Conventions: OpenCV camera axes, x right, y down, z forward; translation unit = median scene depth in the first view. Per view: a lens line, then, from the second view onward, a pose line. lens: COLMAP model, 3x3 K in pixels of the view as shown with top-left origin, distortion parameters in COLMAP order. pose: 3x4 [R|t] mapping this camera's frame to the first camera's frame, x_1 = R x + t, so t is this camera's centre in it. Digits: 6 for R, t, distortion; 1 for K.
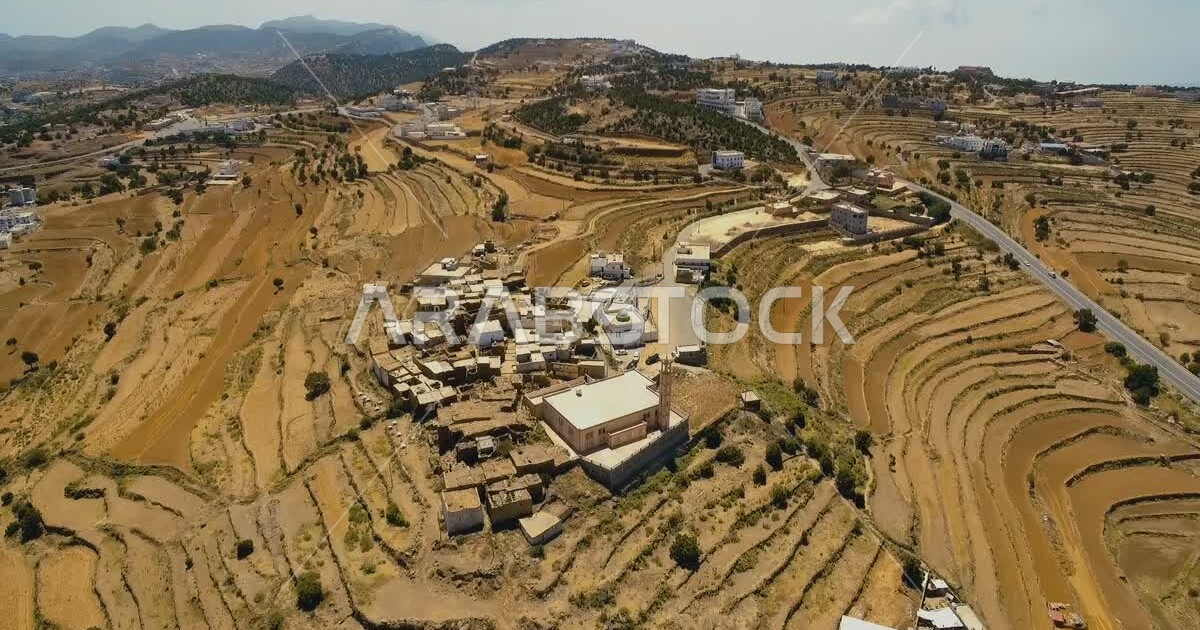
lens RADIAL K [[728.1, 0, 609.4], [0, 728.1, 315.6], [0, 0, 1]] dist [0.004058, -0.002531]
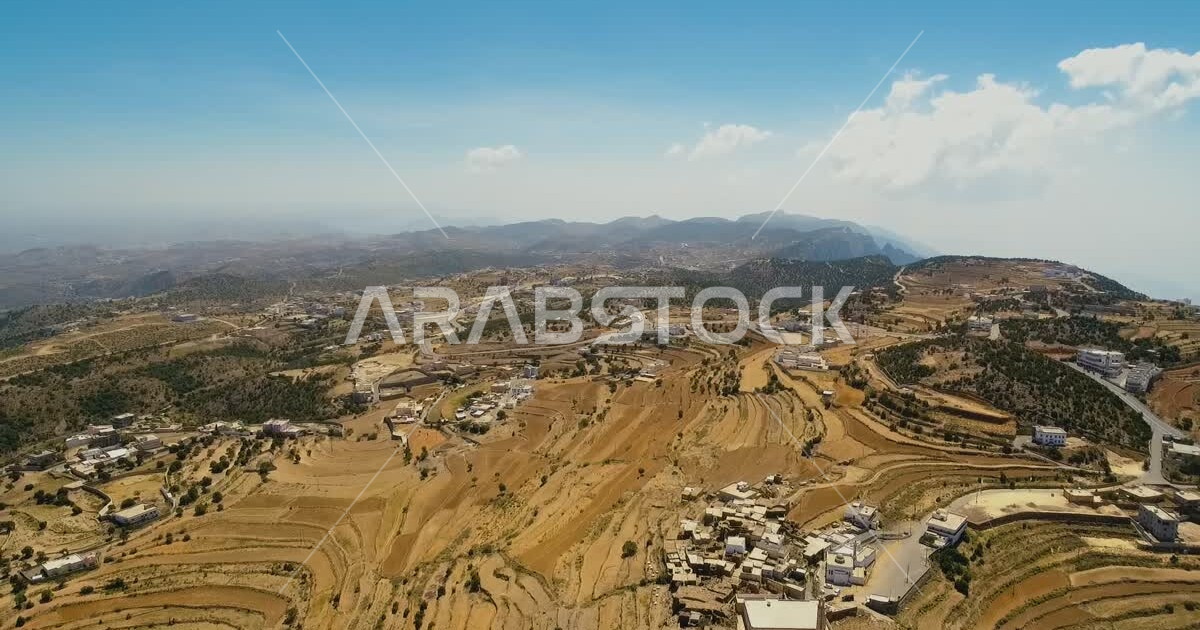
lens RADIAL K [[728.1, 0, 608.4], [0, 728.1, 321.0], [0, 0, 1]] dist [0.004058, -0.002531]
pose [[0.827129, 0.095528, -0.553834, 0.284753], [-0.221787, 0.960951, -0.165480, -0.080421], [0.516399, 0.259706, 0.816017, -0.325621]]
